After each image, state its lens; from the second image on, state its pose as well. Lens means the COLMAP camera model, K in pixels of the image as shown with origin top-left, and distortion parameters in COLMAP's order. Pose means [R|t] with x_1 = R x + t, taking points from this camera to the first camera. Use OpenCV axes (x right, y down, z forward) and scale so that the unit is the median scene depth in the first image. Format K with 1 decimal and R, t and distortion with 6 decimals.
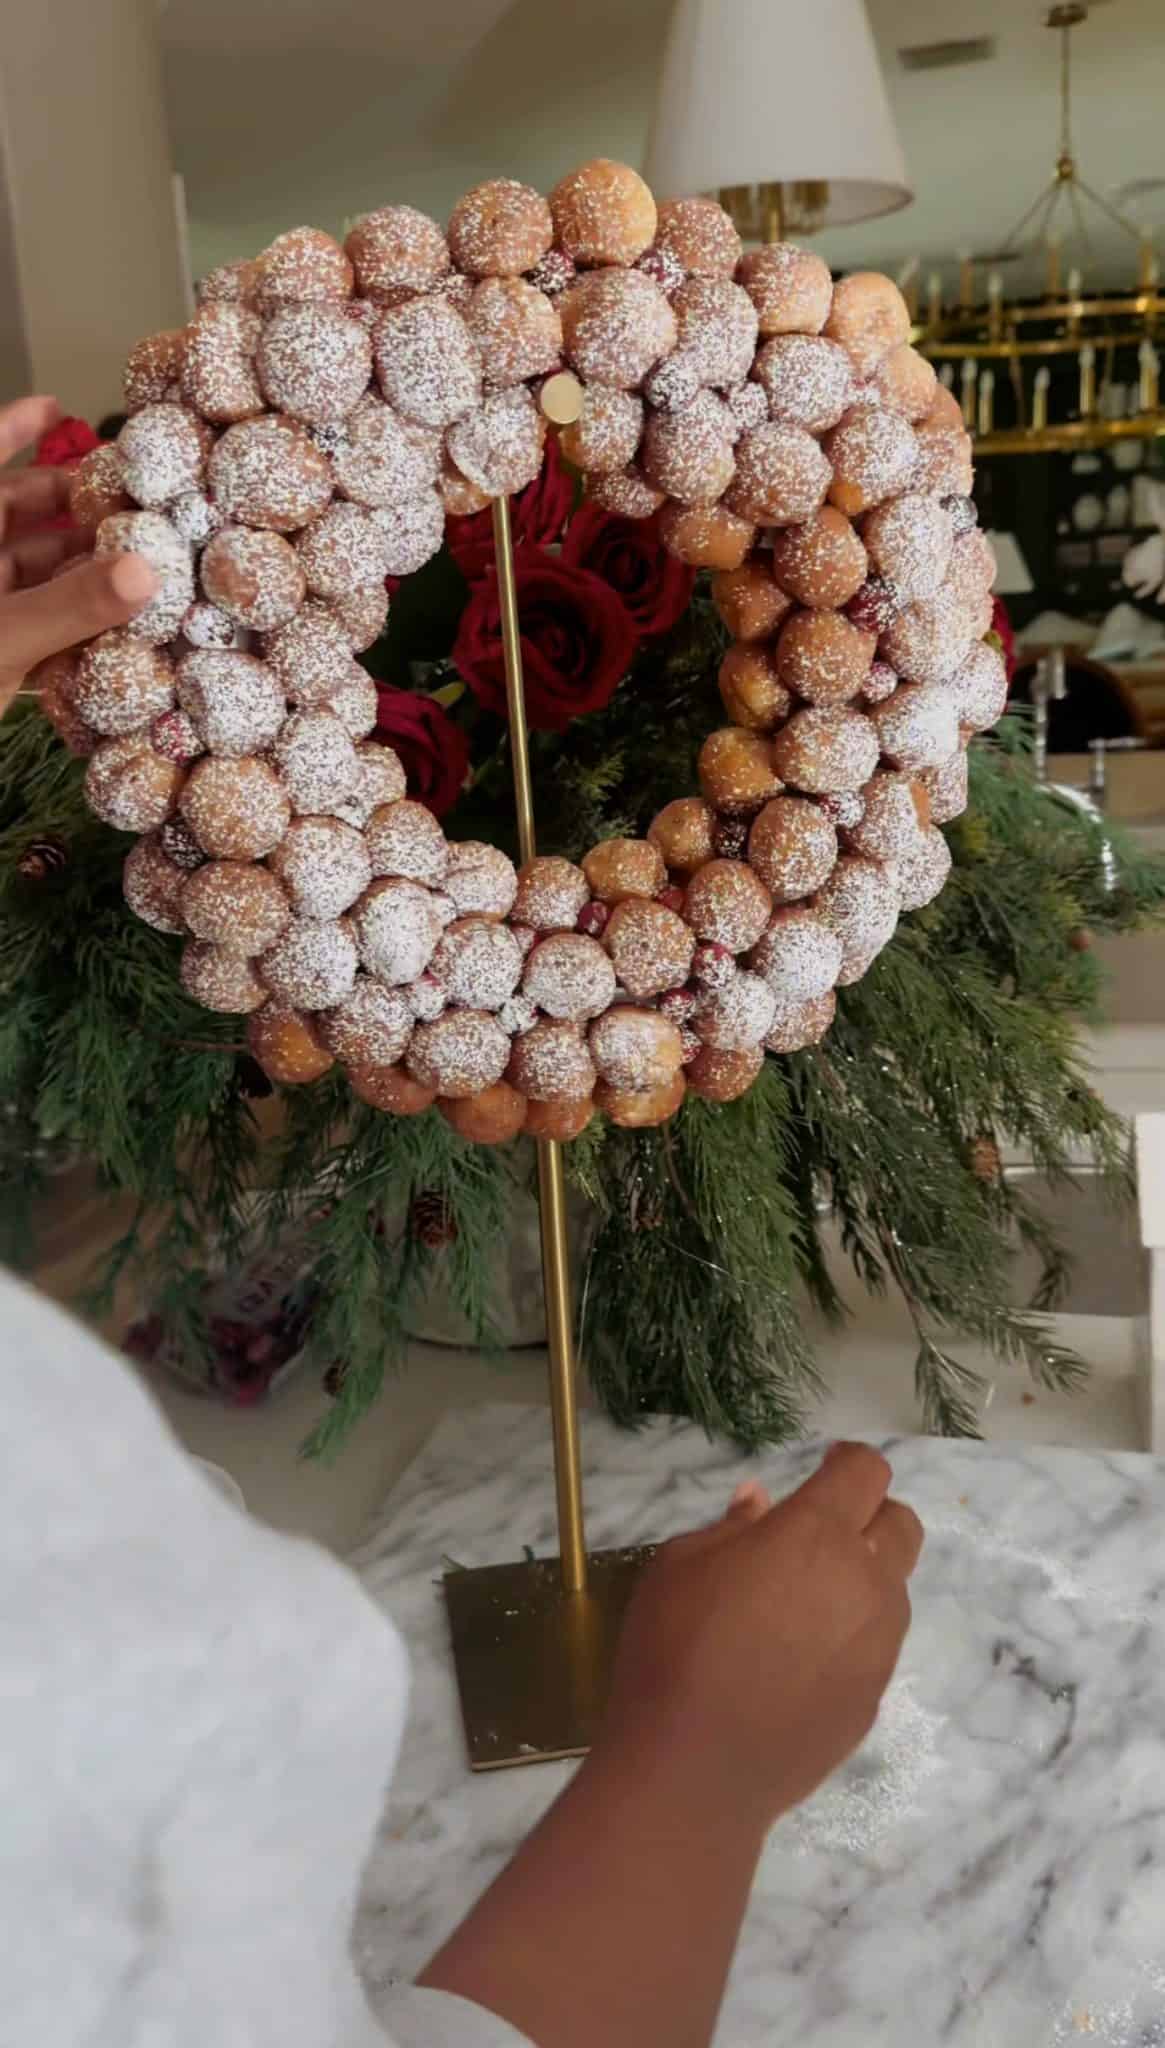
lens RADIAL K [[1715.1, 0, 590.0], [0, 1715.1, 1005.9], [0, 0, 1]] dist [0.219556, -0.556725]
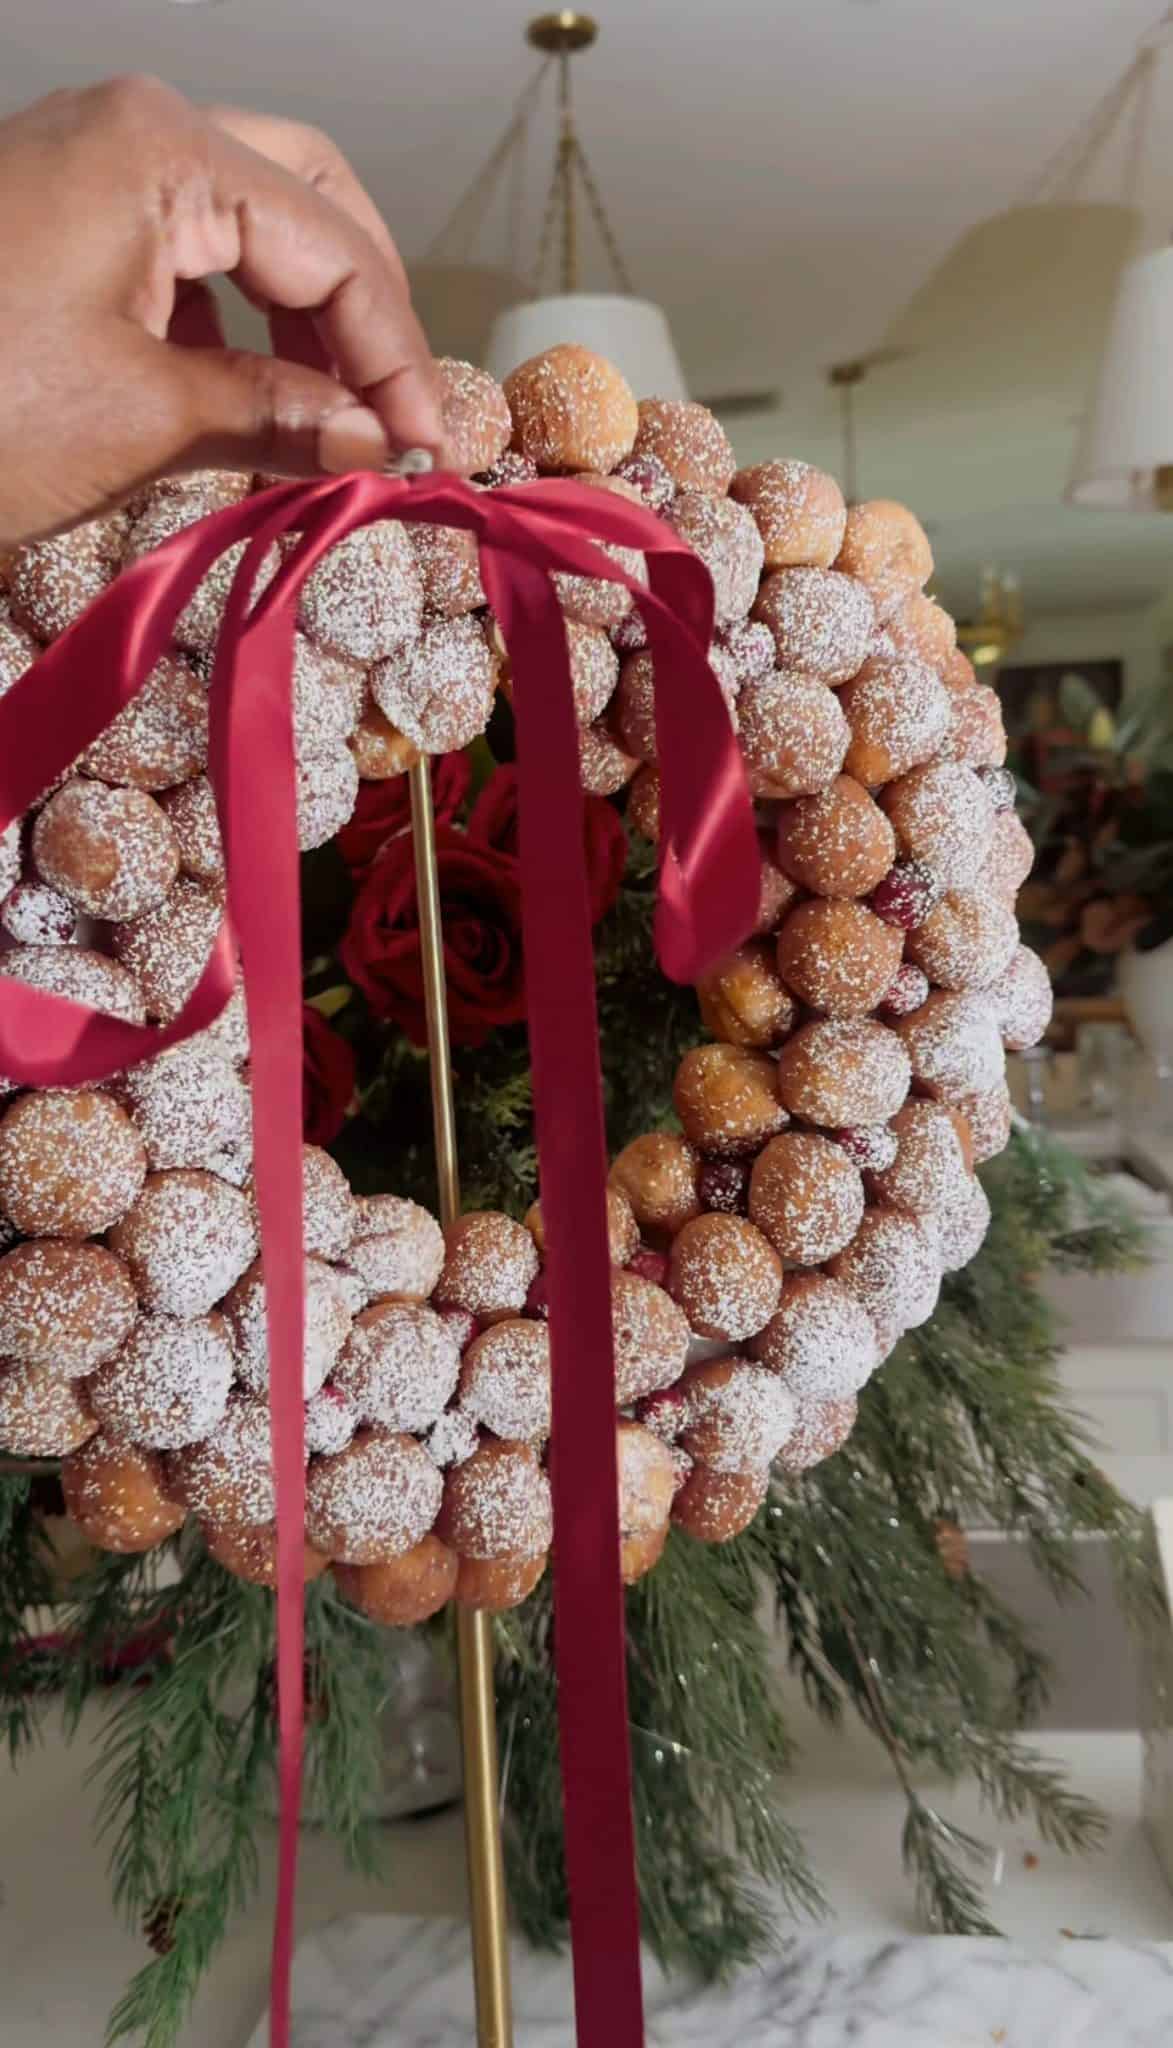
lens RADIAL K [[1715.1, 0, 594.0], [0, 1715.1, 1005.9], [0, 0, 1]] dist [0.219556, -0.556725]
pose [[0.992229, -0.000349, 0.124426, -0.076043], [0.021177, 0.985880, -0.166110, -0.052647], [-0.122611, 0.167454, 0.978226, 0.255796]]
